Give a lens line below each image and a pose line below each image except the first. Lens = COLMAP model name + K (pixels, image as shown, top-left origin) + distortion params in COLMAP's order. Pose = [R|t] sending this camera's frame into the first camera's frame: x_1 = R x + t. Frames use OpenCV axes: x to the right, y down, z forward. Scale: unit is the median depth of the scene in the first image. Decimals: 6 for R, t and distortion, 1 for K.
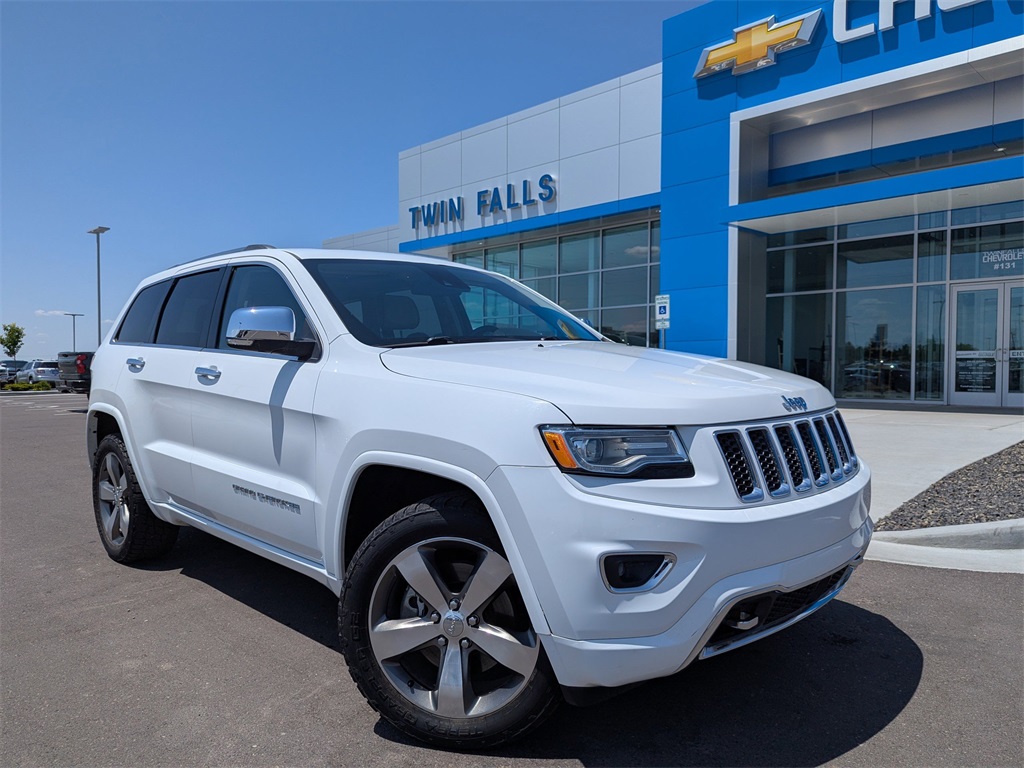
lens RADIAL K [[729.8, 0, 511.6], [0, 729.8, 392.2], [0, 0, 1]] dist [0.044583, -0.036705]
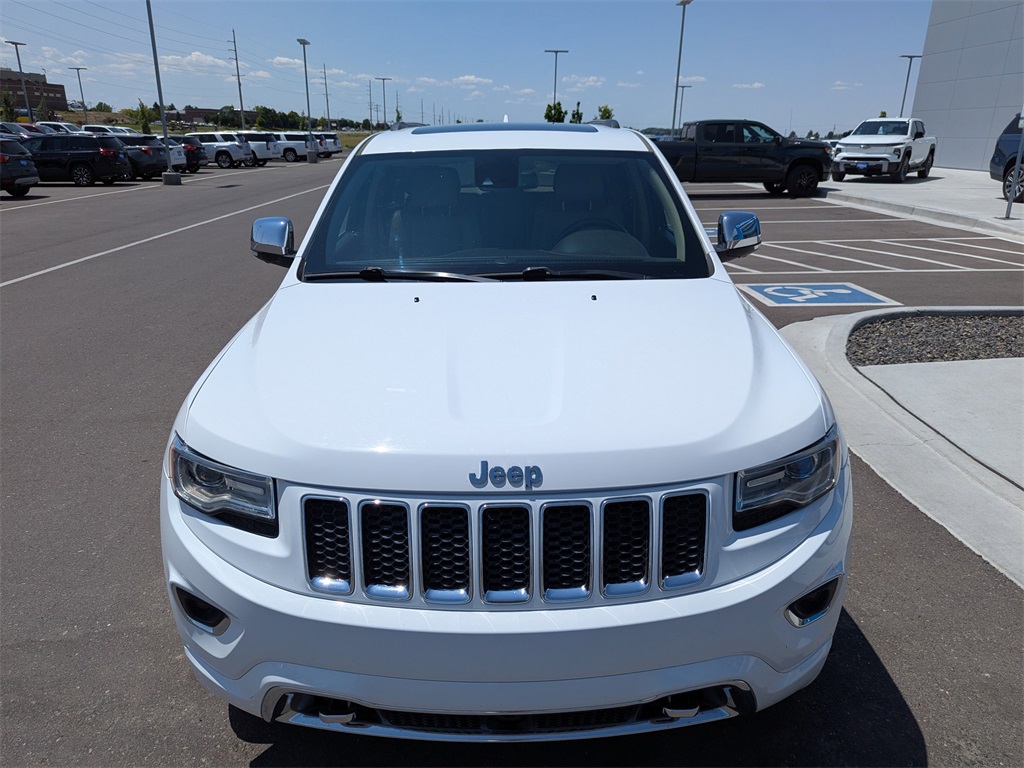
lens RADIAL K [[729.8, 0, 511.6], [0, 729.8, 392.2], [0, 0, 1]] dist [0.044583, -0.036705]
pose [[0.713289, 0.241156, -0.658075, 0.820436], [-0.033400, 0.949569, 0.311774, -0.270193], [0.700073, -0.200405, 0.685372, 0.560089]]
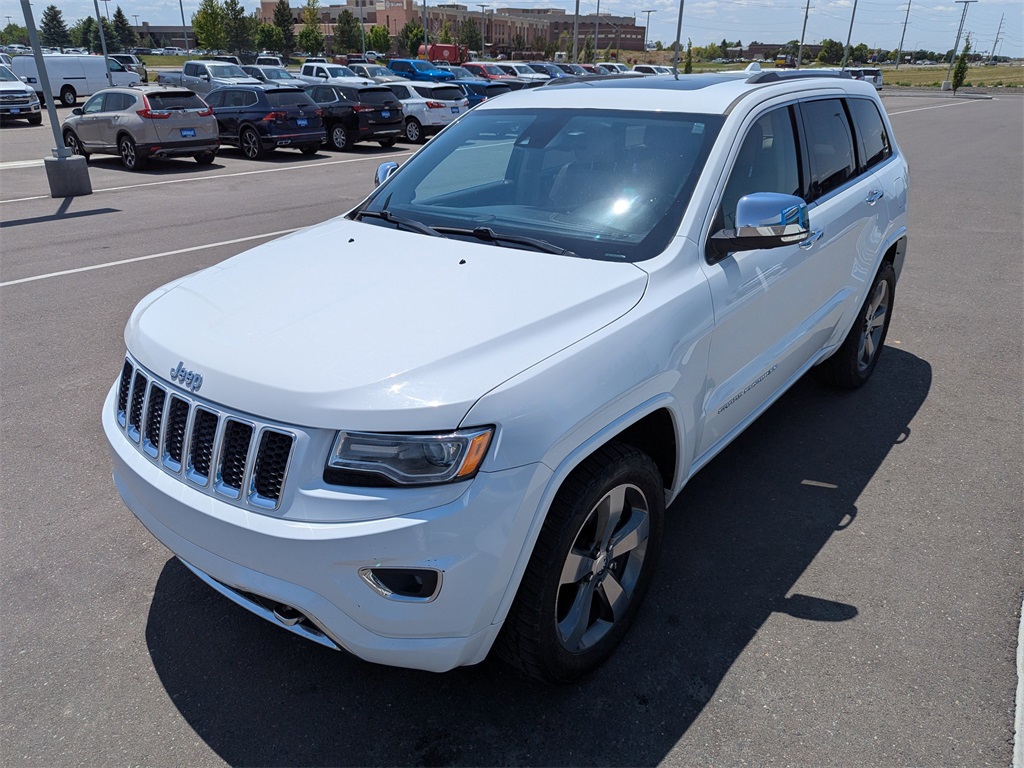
lens RADIAL K [[725.0, 0, 491.6], [0, 725.0, 391.2], [0, 0, 1]] dist [0.048131, -0.034916]
pose [[0.086236, 0.406961, -0.909366, 1.222364], [-0.034946, 0.913440, 0.405470, -0.335263], [0.995662, -0.003188, 0.092993, 1.289426]]
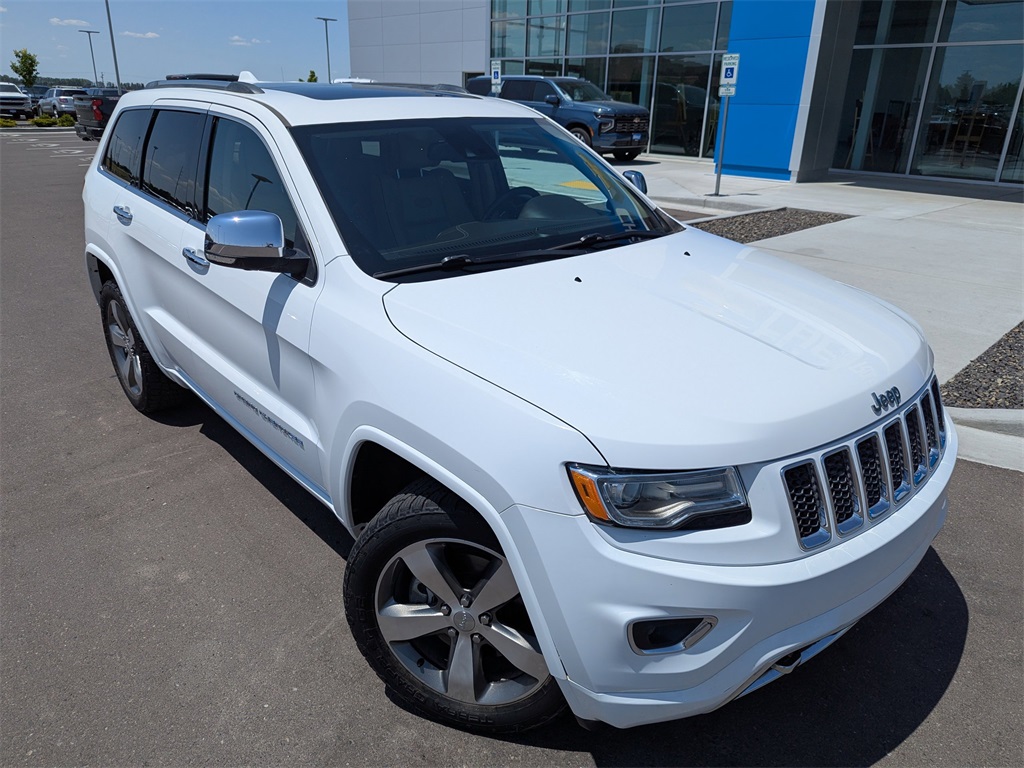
lens RADIAL K [[728.1, 0, 507.3], [0, 728.1, 378.6], [0, 0, 1]] dist [0.041368, -0.028467]
pose [[0.997844, 0.044495, -0.048244, 0.005590], [-0.026309, 0.944632, 0.327075, -0.263015], [0.060126, -0.325101, 0.943766, 0.216965]]
